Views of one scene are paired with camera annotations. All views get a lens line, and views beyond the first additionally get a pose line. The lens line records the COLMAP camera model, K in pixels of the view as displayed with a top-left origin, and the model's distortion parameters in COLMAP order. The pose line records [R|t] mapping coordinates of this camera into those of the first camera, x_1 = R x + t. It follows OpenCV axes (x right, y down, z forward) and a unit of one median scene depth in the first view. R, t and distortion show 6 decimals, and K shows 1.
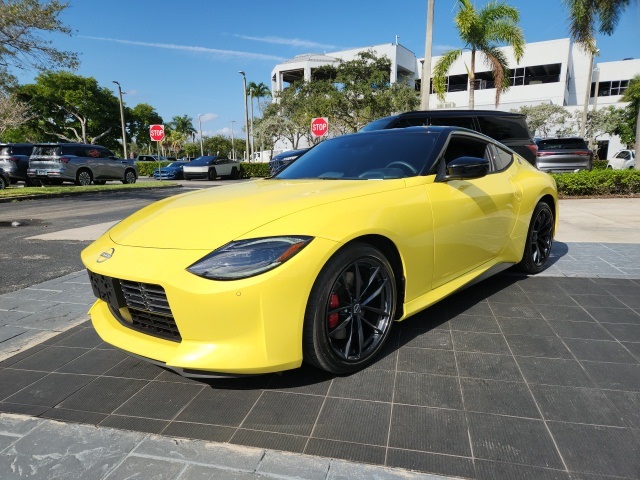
lens RADIAL K [[429.1, 0, 324.1], [0, 429.1, 239.1], [0, 0, 1]] dist [0.077845, -0.069434]
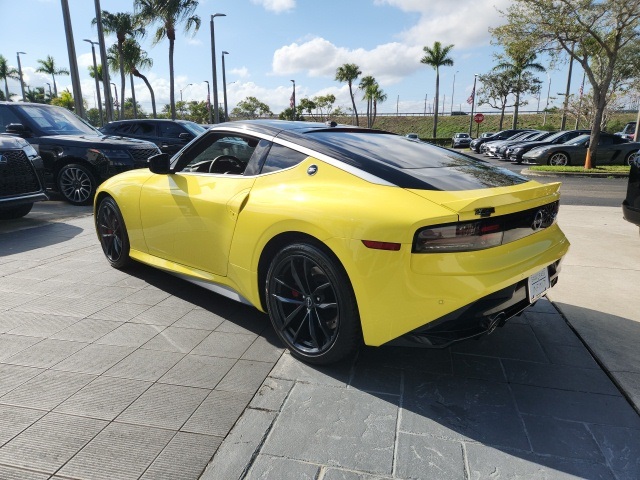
lens RADIAL K [[429.1, 0, 324.1], [0, 429.1, 239.1], [0, 0, 1]] dist [0.077845, -0.069434]
pose [[0.009056, 0.244276, -0.969663, 0.325466], [-0.181806, 0.953943, 0.238618, -0.071993], [0.983293, 0.174130, 0.053050, 0.308226]]
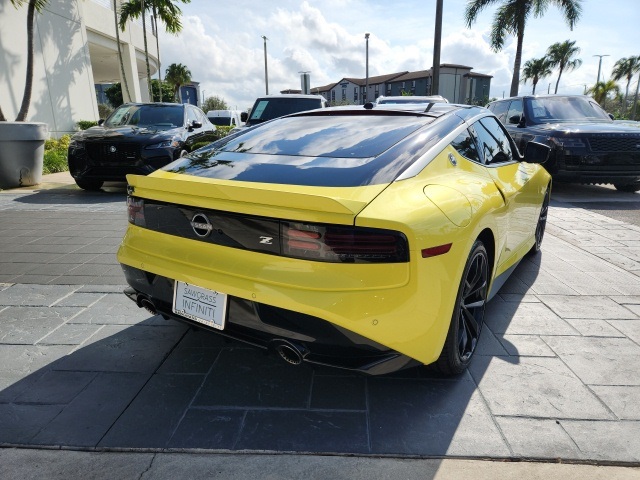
lens RADIAL K [[431.9, 0, 322.8], [0, 431.9, 238.8], [0, 0, 1]] dist [0.075844, -0.070544]
pose [[-0.981288, 0.069085, -0.179727, 0.136376], [-0.011192, 0.911373, 0.411430, -0.107091], [0.192222, 0.405742, -0.893546, 0.539804]]
